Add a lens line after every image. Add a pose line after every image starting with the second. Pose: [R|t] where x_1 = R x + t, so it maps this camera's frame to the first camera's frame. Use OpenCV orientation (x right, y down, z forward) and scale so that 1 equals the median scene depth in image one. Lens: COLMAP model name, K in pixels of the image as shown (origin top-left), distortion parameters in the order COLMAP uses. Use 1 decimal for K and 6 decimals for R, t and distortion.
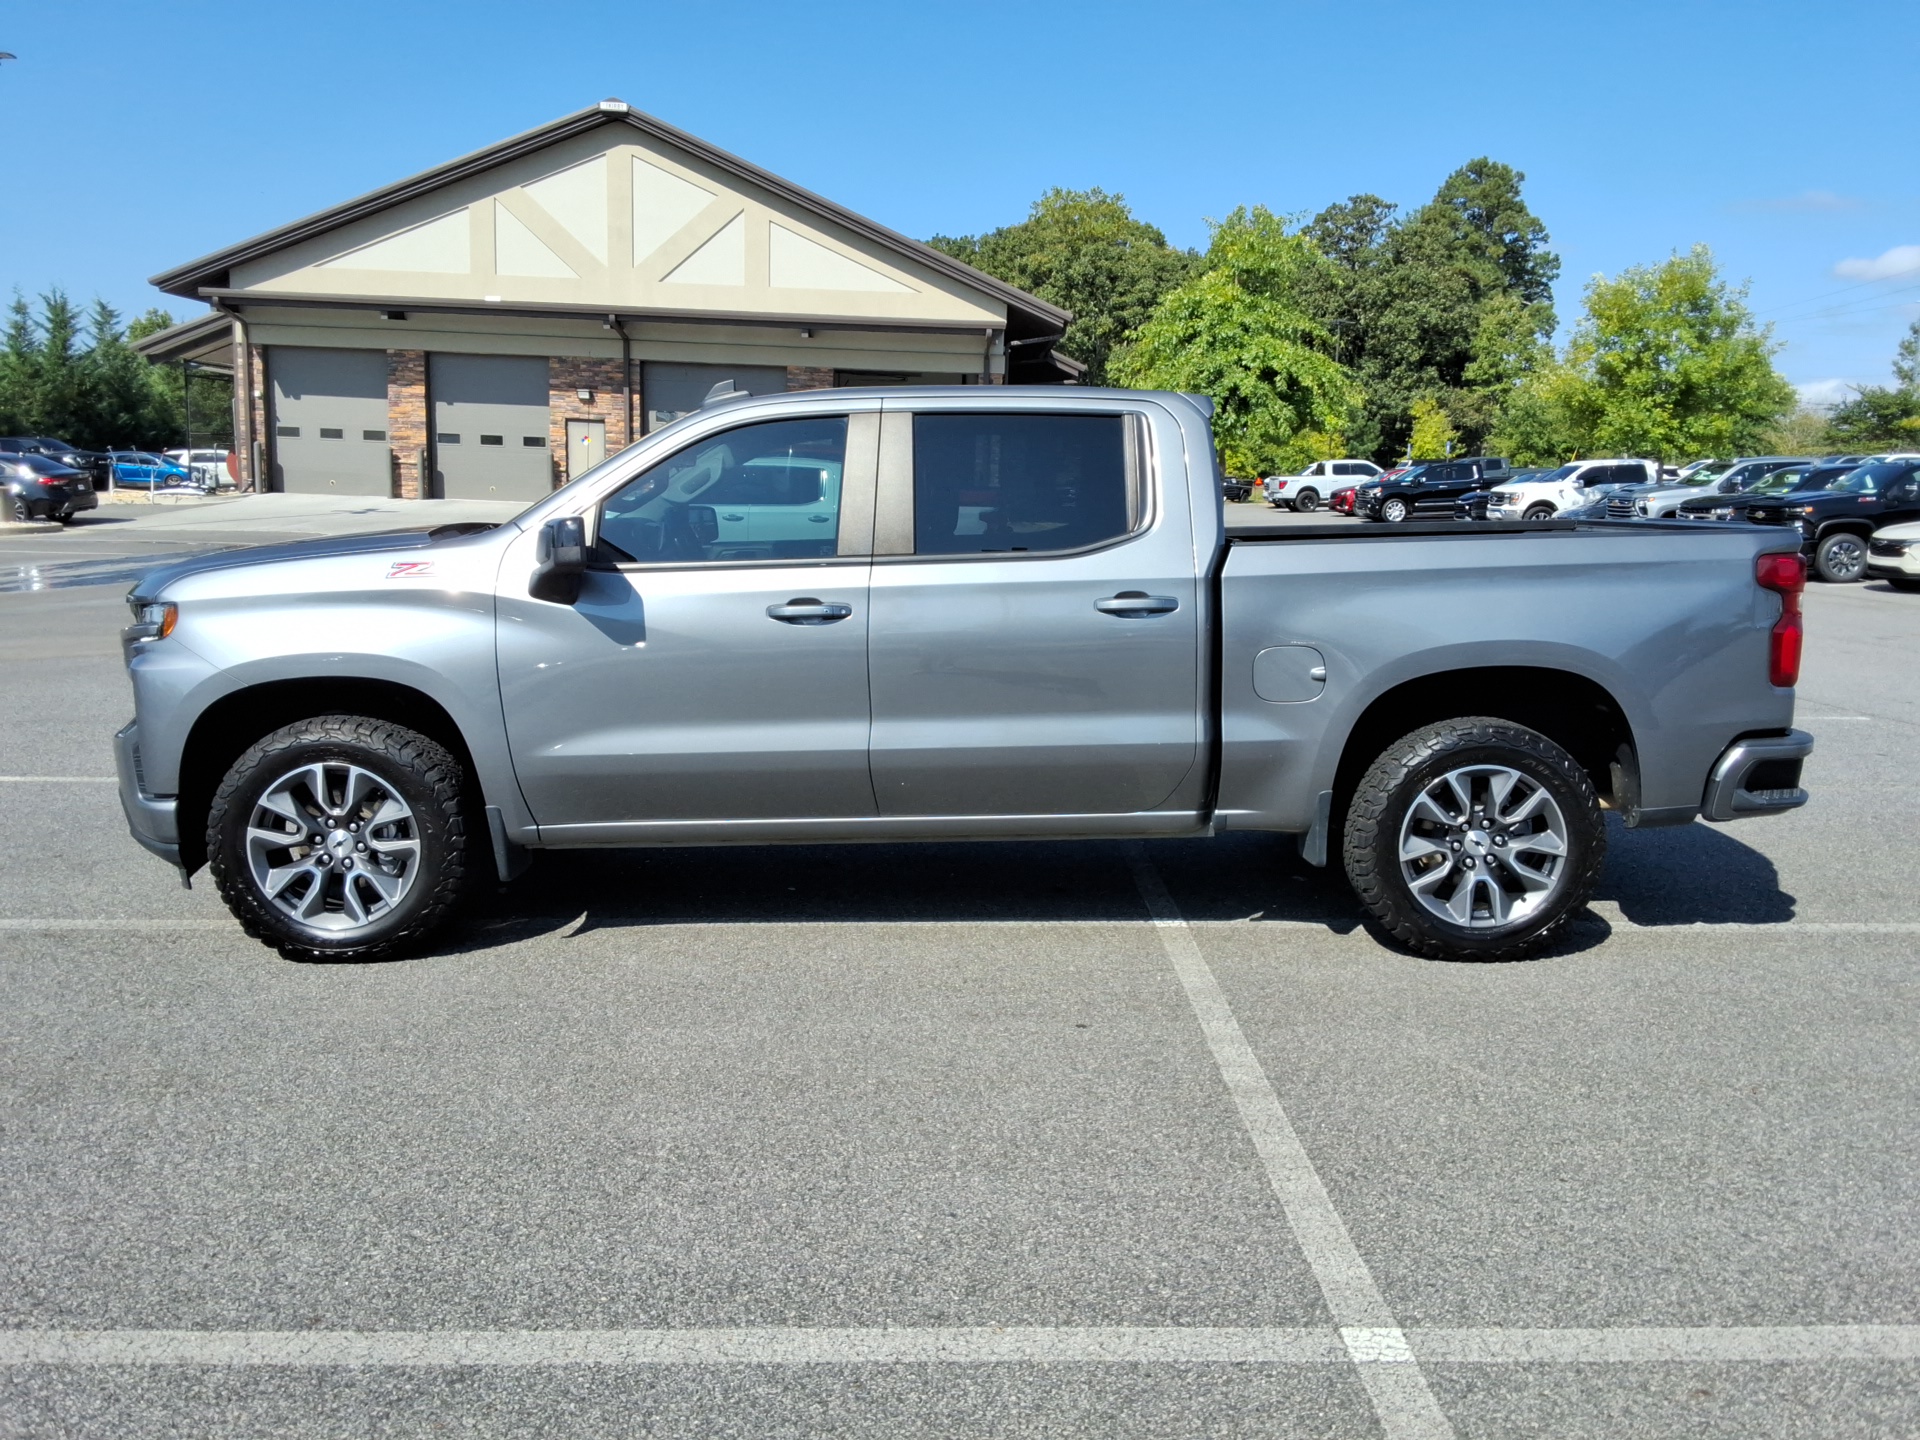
lens RADIAL K [[1550.0, 0, 970.0], [0, 1550.0, 701.7], [0, 0, 1]] dist [0.132439, -0.225510]
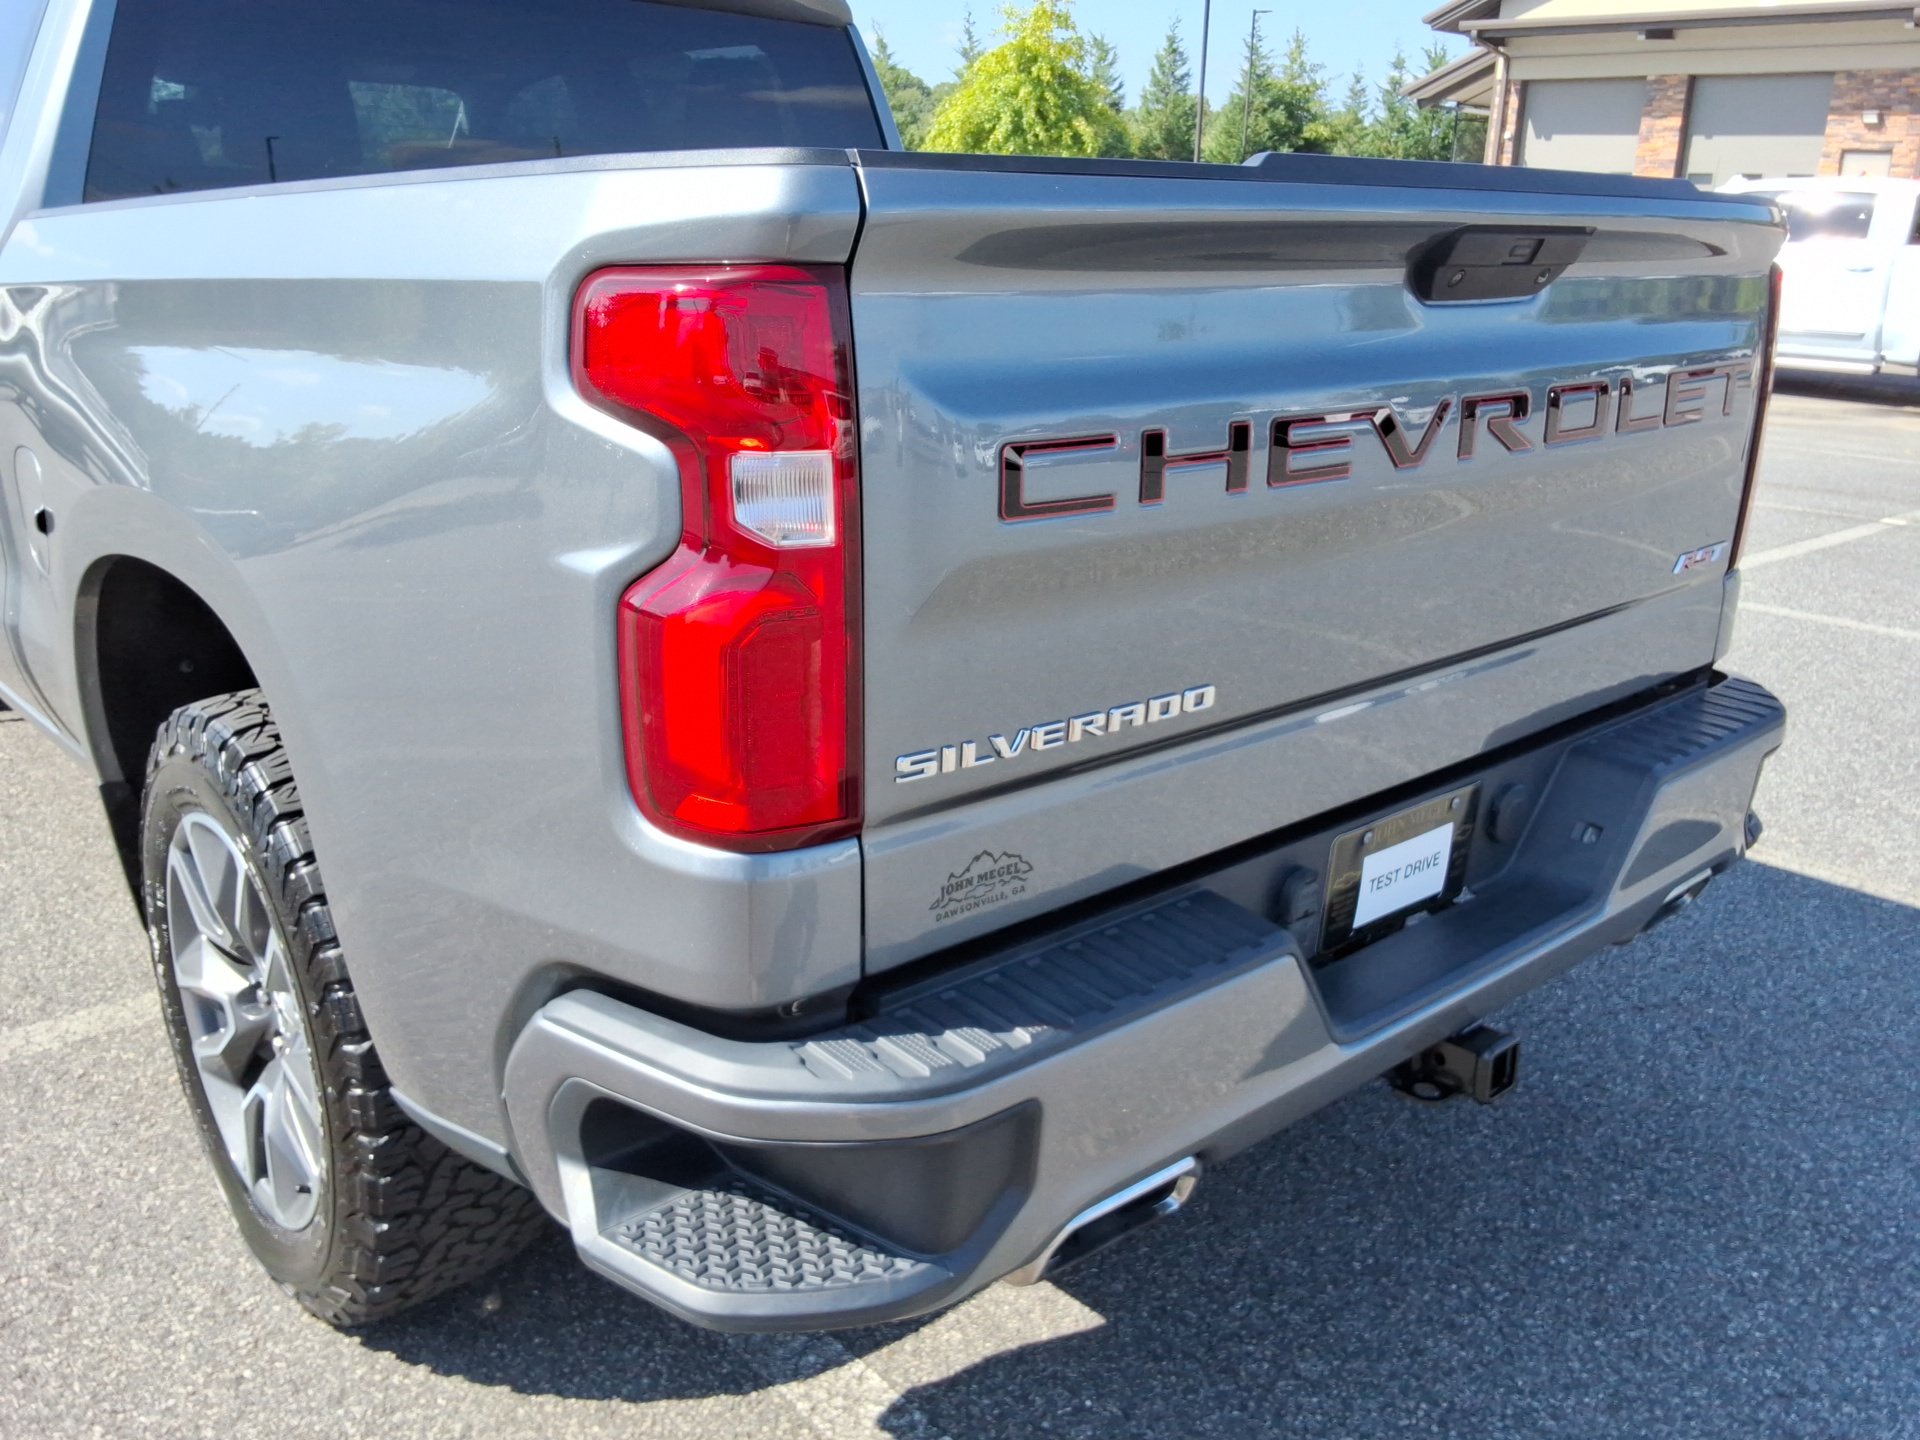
lens RADIAL K [[1561.4, 0, 982.2], [0, 1561.4, 713.8], [0, 0, 1]] dist [0.073408, -0.123852]
pose [[0.661040, 0.220185, -0.717318, 0.096367], [-0.109131, 0.974024, 0.198413, -0.010679], [0.742372, -0.052878, 0.667898, 0.117052]]
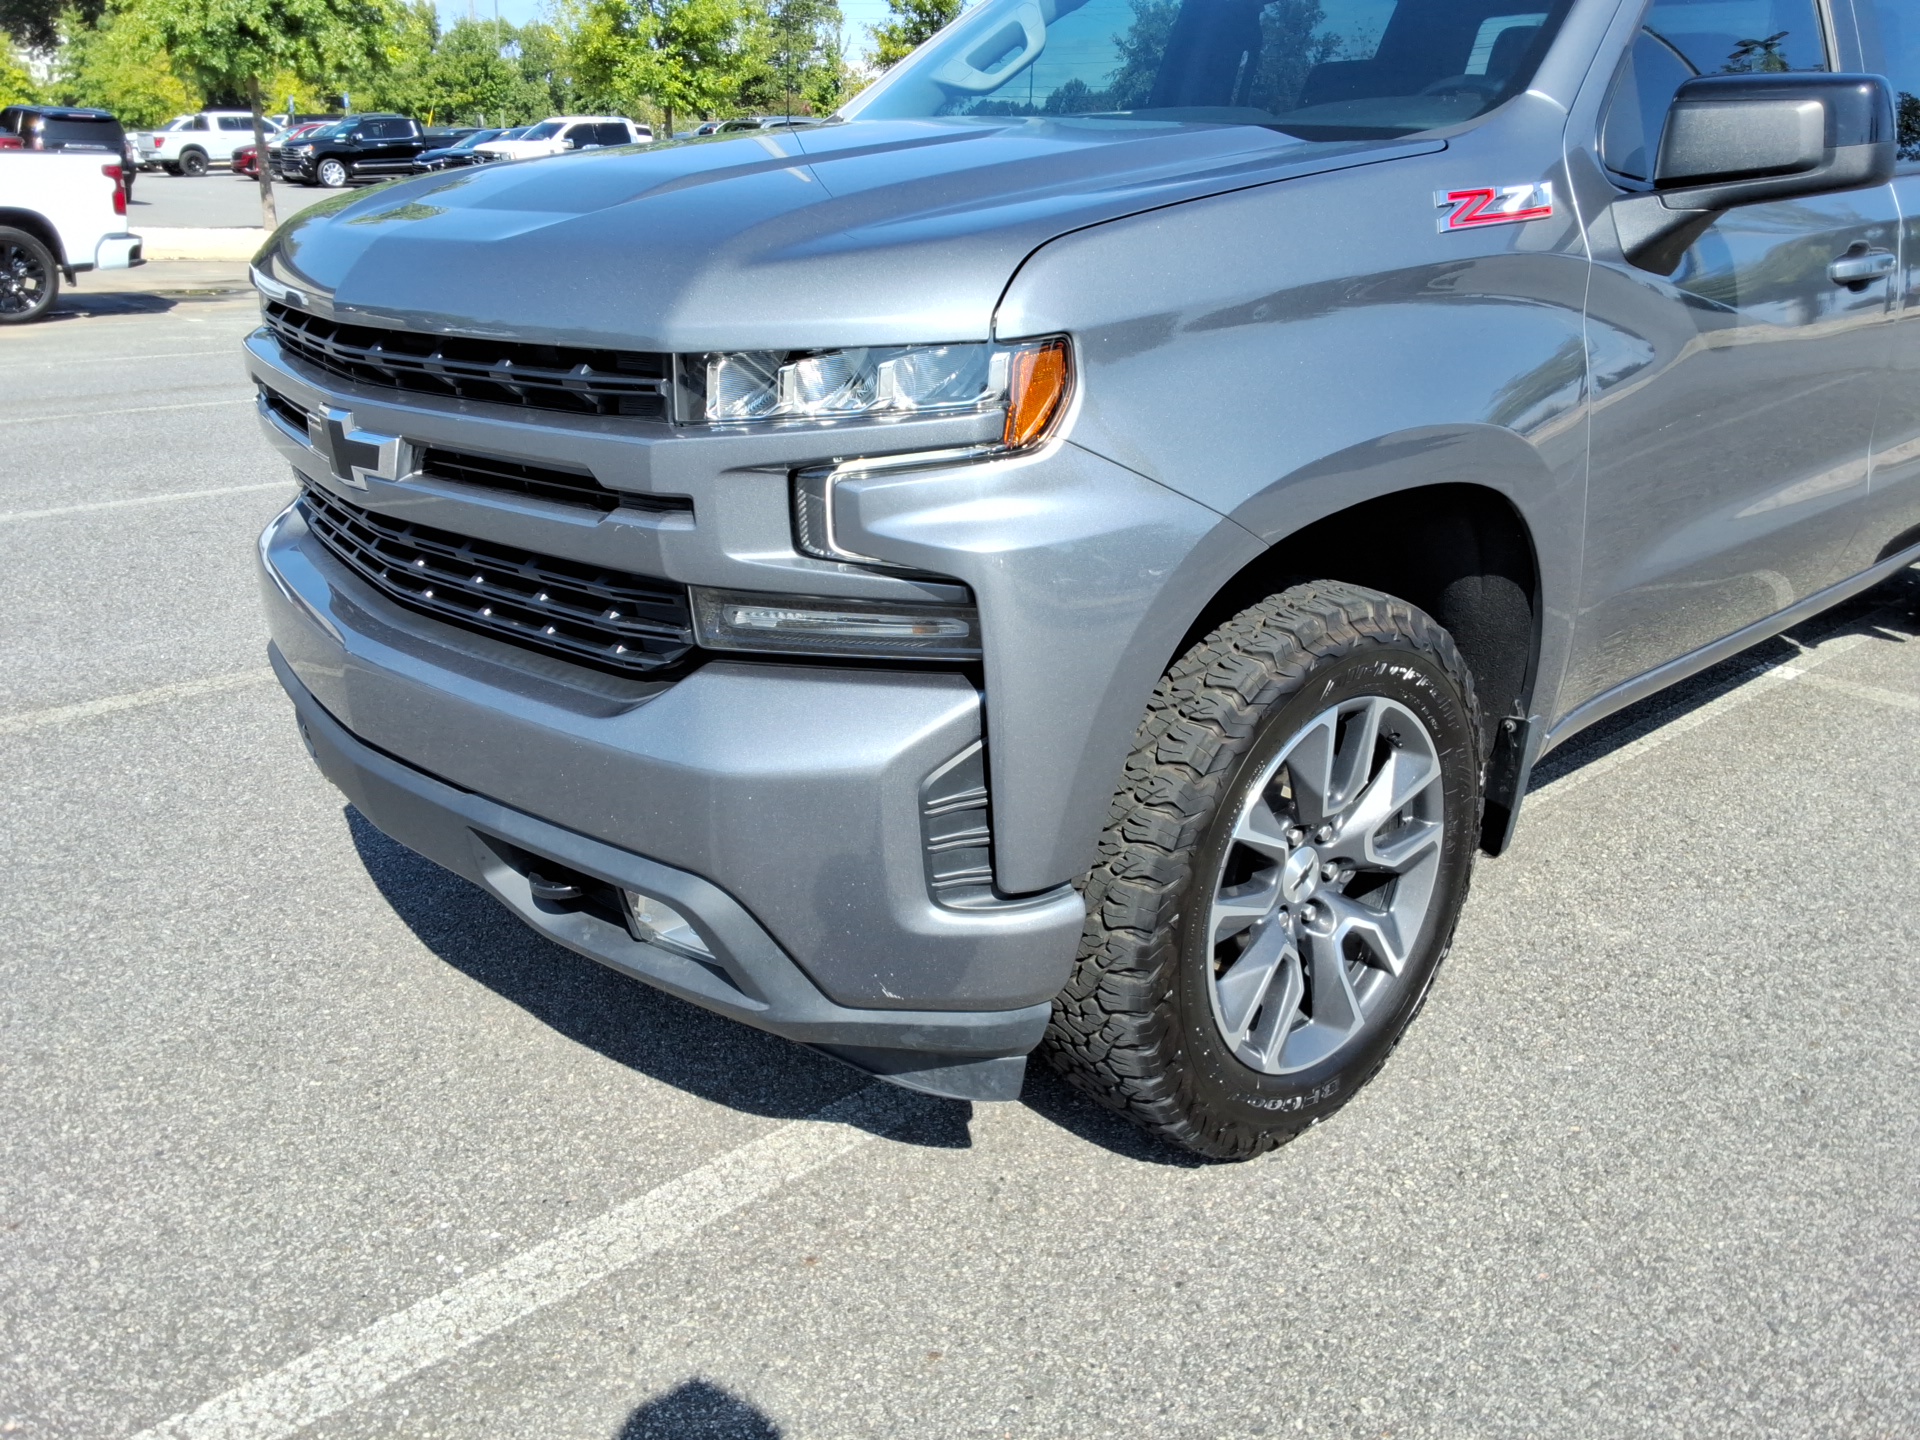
lens RADIAL K [[1547.3, 0, 973.3], [0, 1547.3, 712.8], [0, 0, 1]] dist [0.080134, -0.124832]
pose [[0.749484, -0.220094, 0.624365, -0.097054], [0.086959, 0.967676, 0.236729, -0.008402], [-0.656286, -0.123131, 0.744397, 0.099770]]
